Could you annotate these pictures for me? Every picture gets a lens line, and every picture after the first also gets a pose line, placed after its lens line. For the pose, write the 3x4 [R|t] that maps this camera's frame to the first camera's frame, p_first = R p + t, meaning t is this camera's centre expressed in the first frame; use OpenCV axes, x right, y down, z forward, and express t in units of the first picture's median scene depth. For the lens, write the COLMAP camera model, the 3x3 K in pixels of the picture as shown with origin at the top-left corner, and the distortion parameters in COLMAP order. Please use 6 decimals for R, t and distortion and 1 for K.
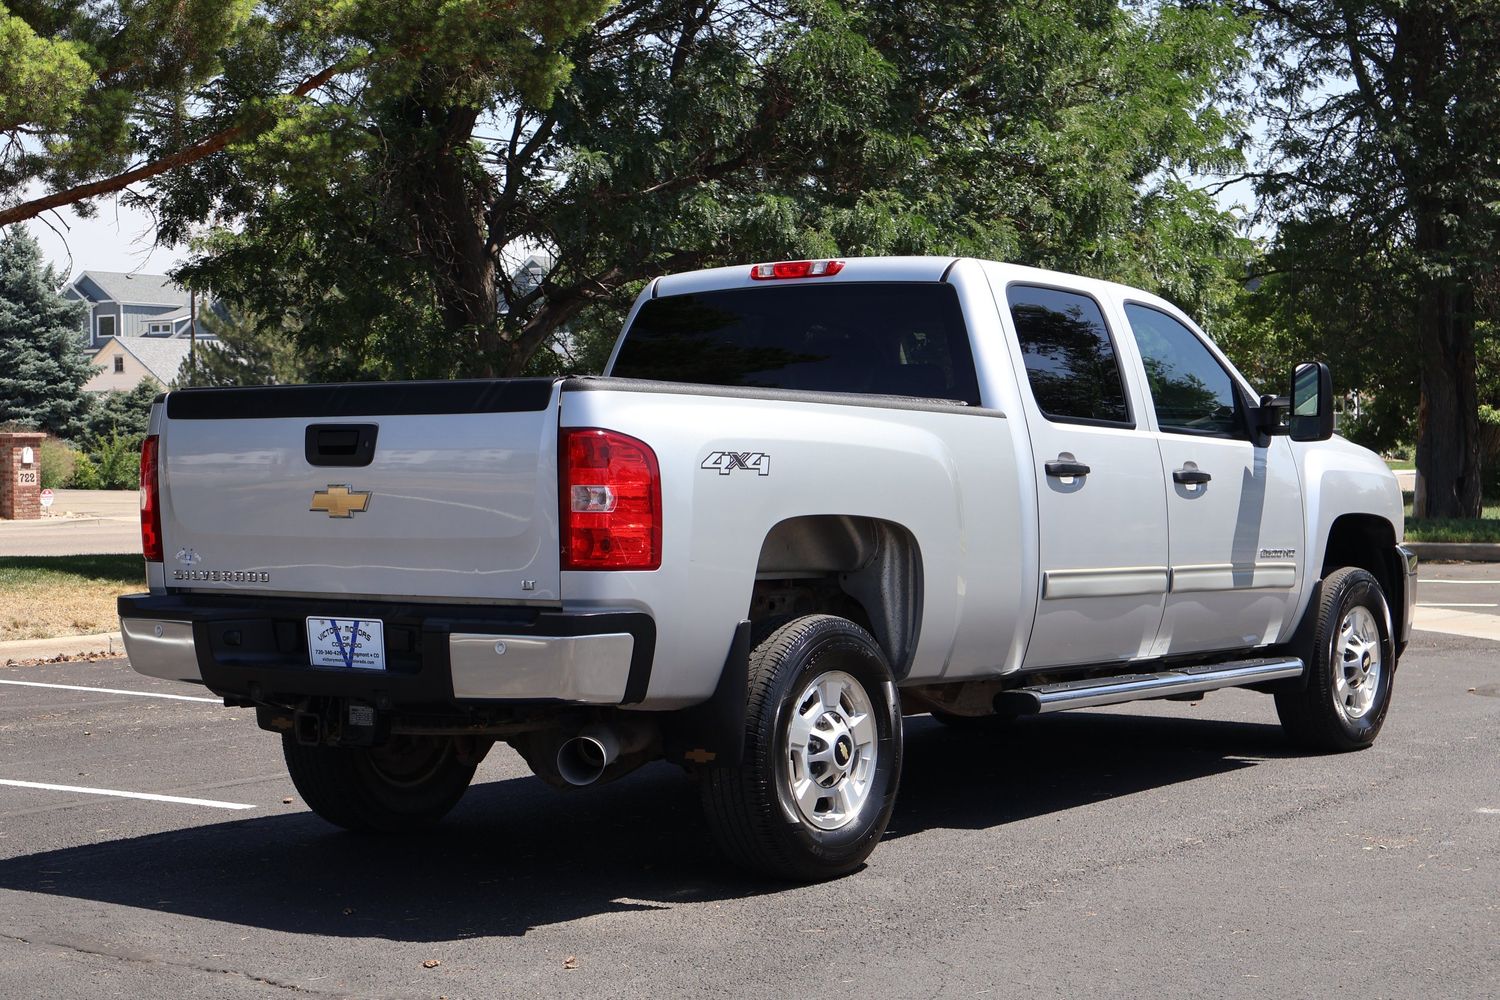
lens RADIAL K [[2482.0, 0, 764.1], [0, 2482.0, 495.0], [0, 0, 1]] dist [-0.003409, -0.096860]
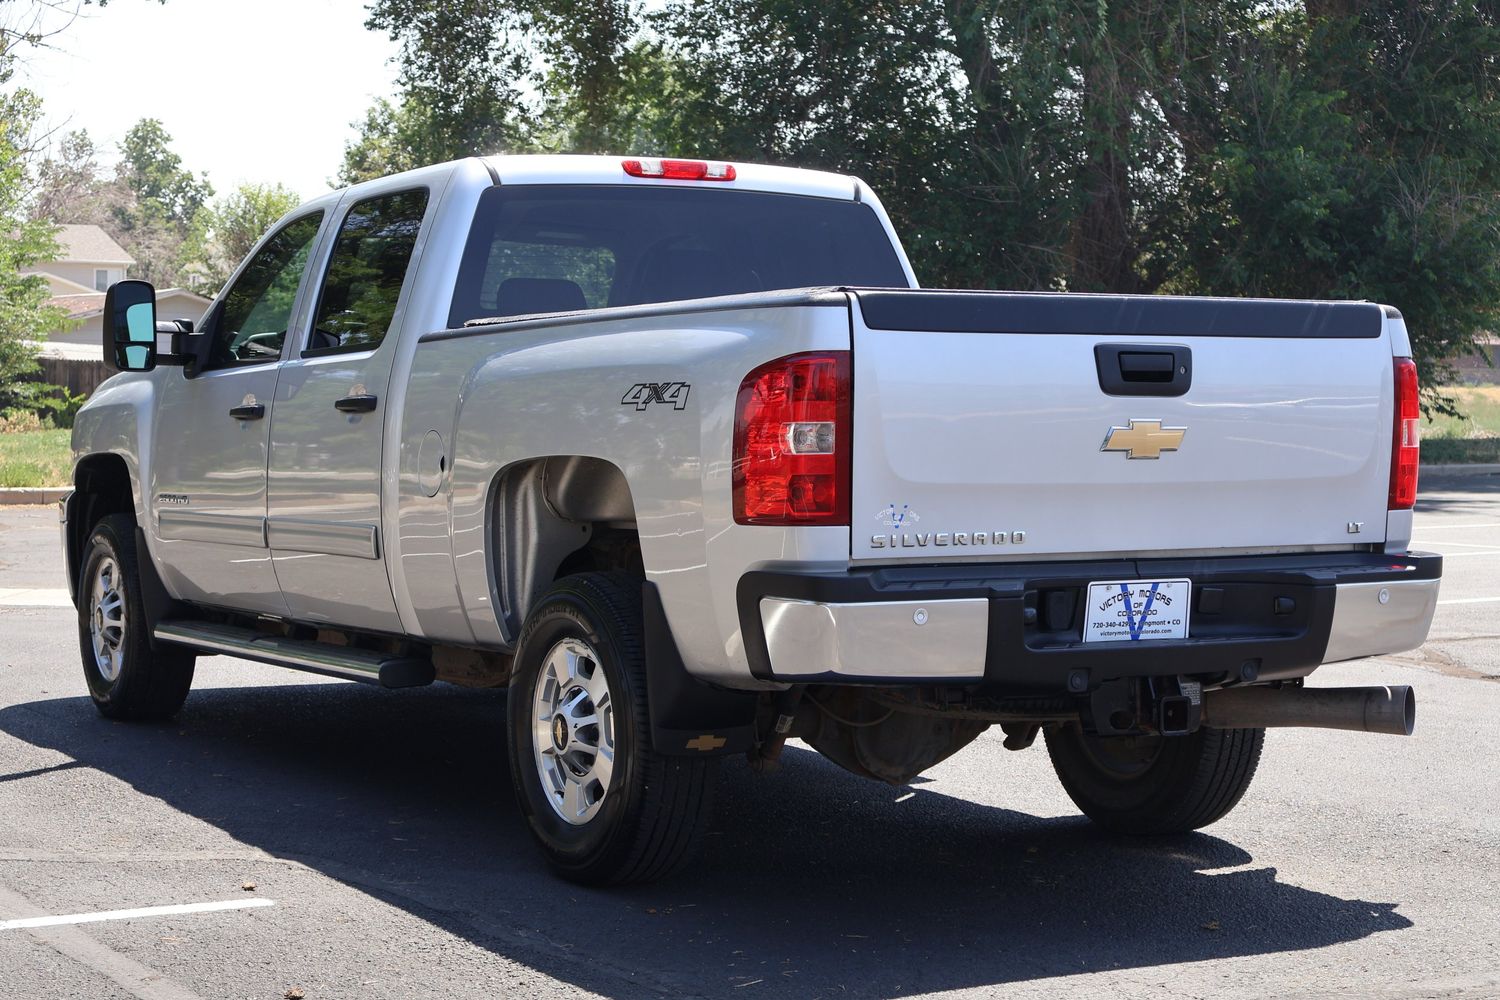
lens RADIAL K [[2725.4, 0, 750.0], [0, 2725.4, 500.0], [0, 0, 1]] dist [-0.038306, -0.086874]
pose [[0.407466, -0.025173, 0.912874, -1.048499], [0.004096, 0.999660, 0.025738, -0.001215], [-0.913211, -0.006749, 0.407430, 0.747373]]
